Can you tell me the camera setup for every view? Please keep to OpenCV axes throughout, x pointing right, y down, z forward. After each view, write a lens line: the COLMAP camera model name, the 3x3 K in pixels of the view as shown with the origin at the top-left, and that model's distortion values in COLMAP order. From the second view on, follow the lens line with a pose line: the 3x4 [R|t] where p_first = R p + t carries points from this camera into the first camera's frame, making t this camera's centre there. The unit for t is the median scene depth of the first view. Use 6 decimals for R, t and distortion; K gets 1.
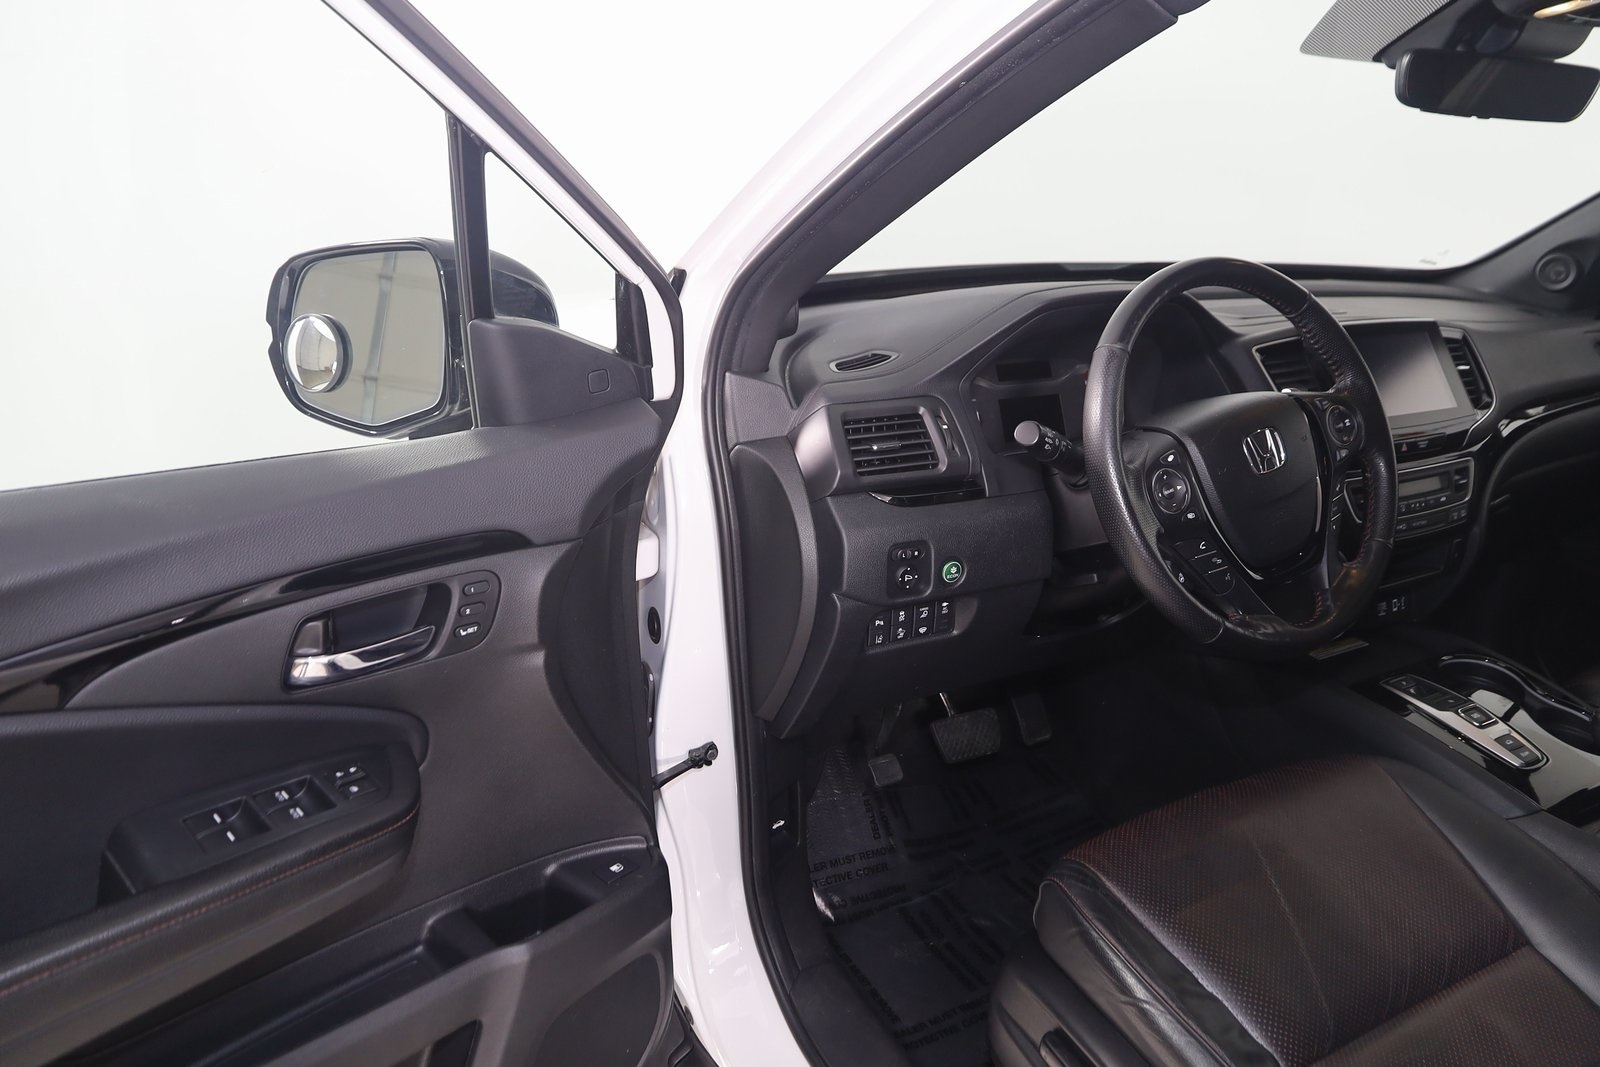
lens RADIAL K [[1058.6, 0, 809.1], [0, 1058.6, 507.2], [0, 0, 1]] dist [-0.108318, 0.062389]
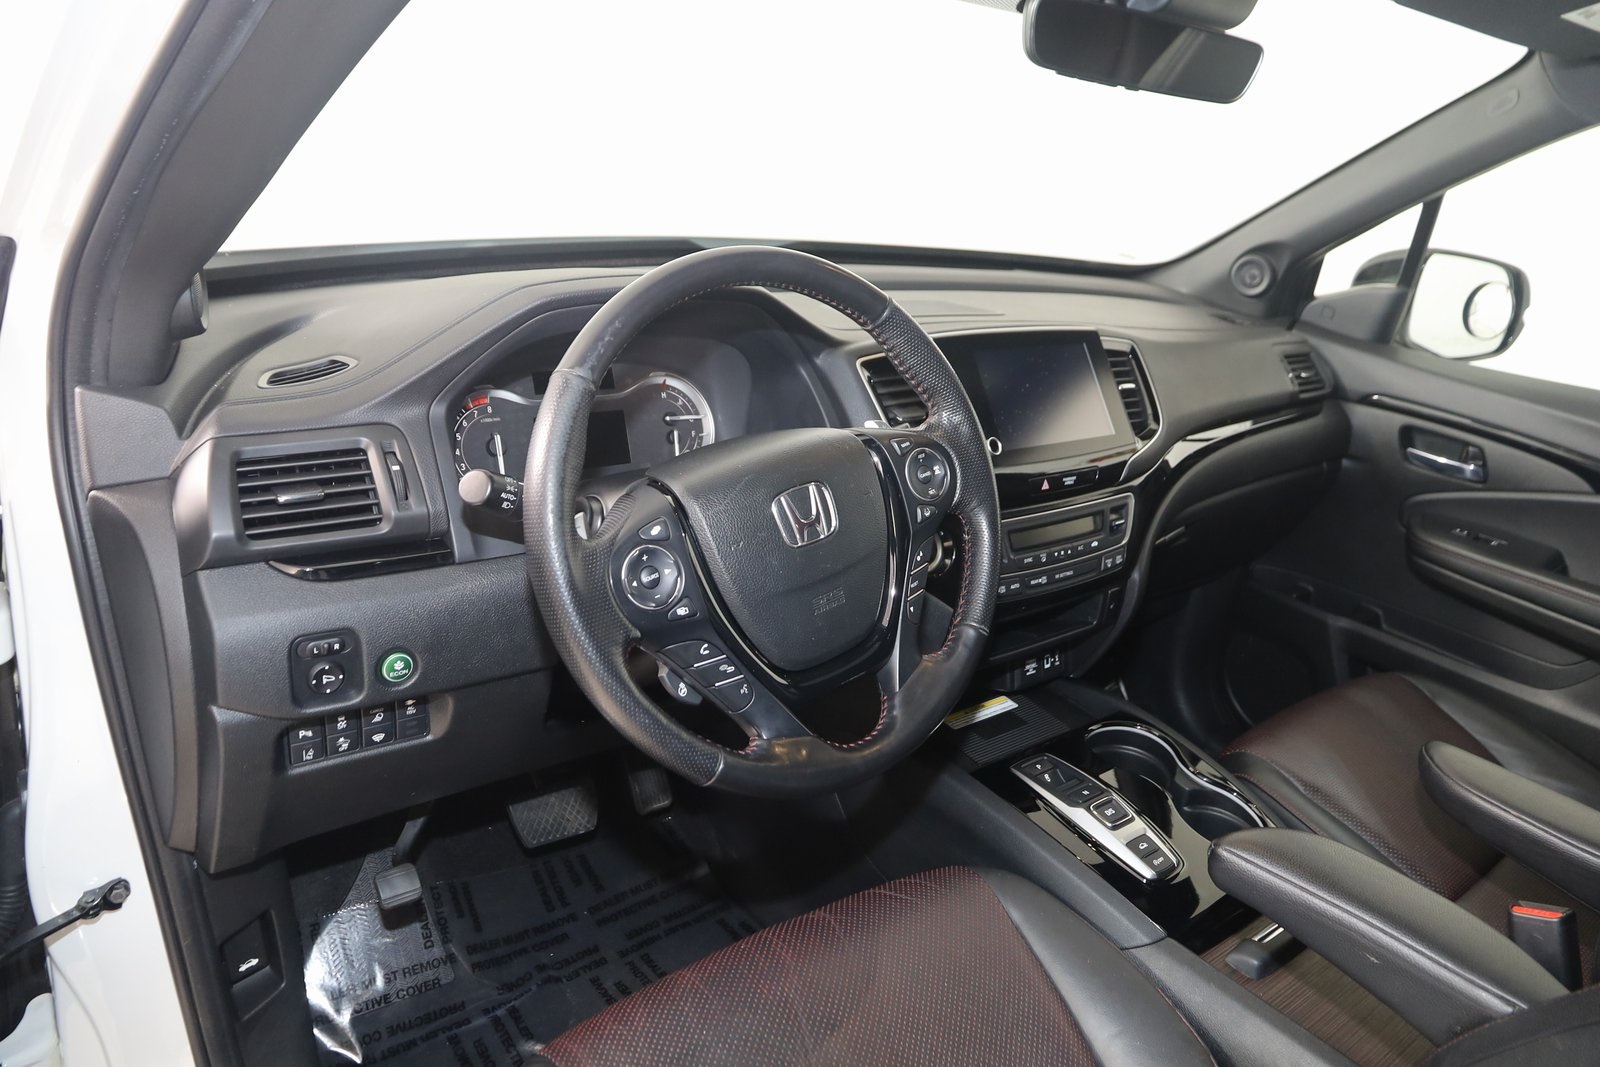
lens RADIAL K [[1058.6, 0, 804.1], [0, 1058.6, 505.3], [0, 0, 1]] dist [-0.108318, 0.062389]
pose [[0.982467, 0.010119, 0.186163, 0.250801], [-0.016405, 0.999345, 0.032255, -0.071764], [-0.185714, -0.034743, 0.981989, 0.221138]]
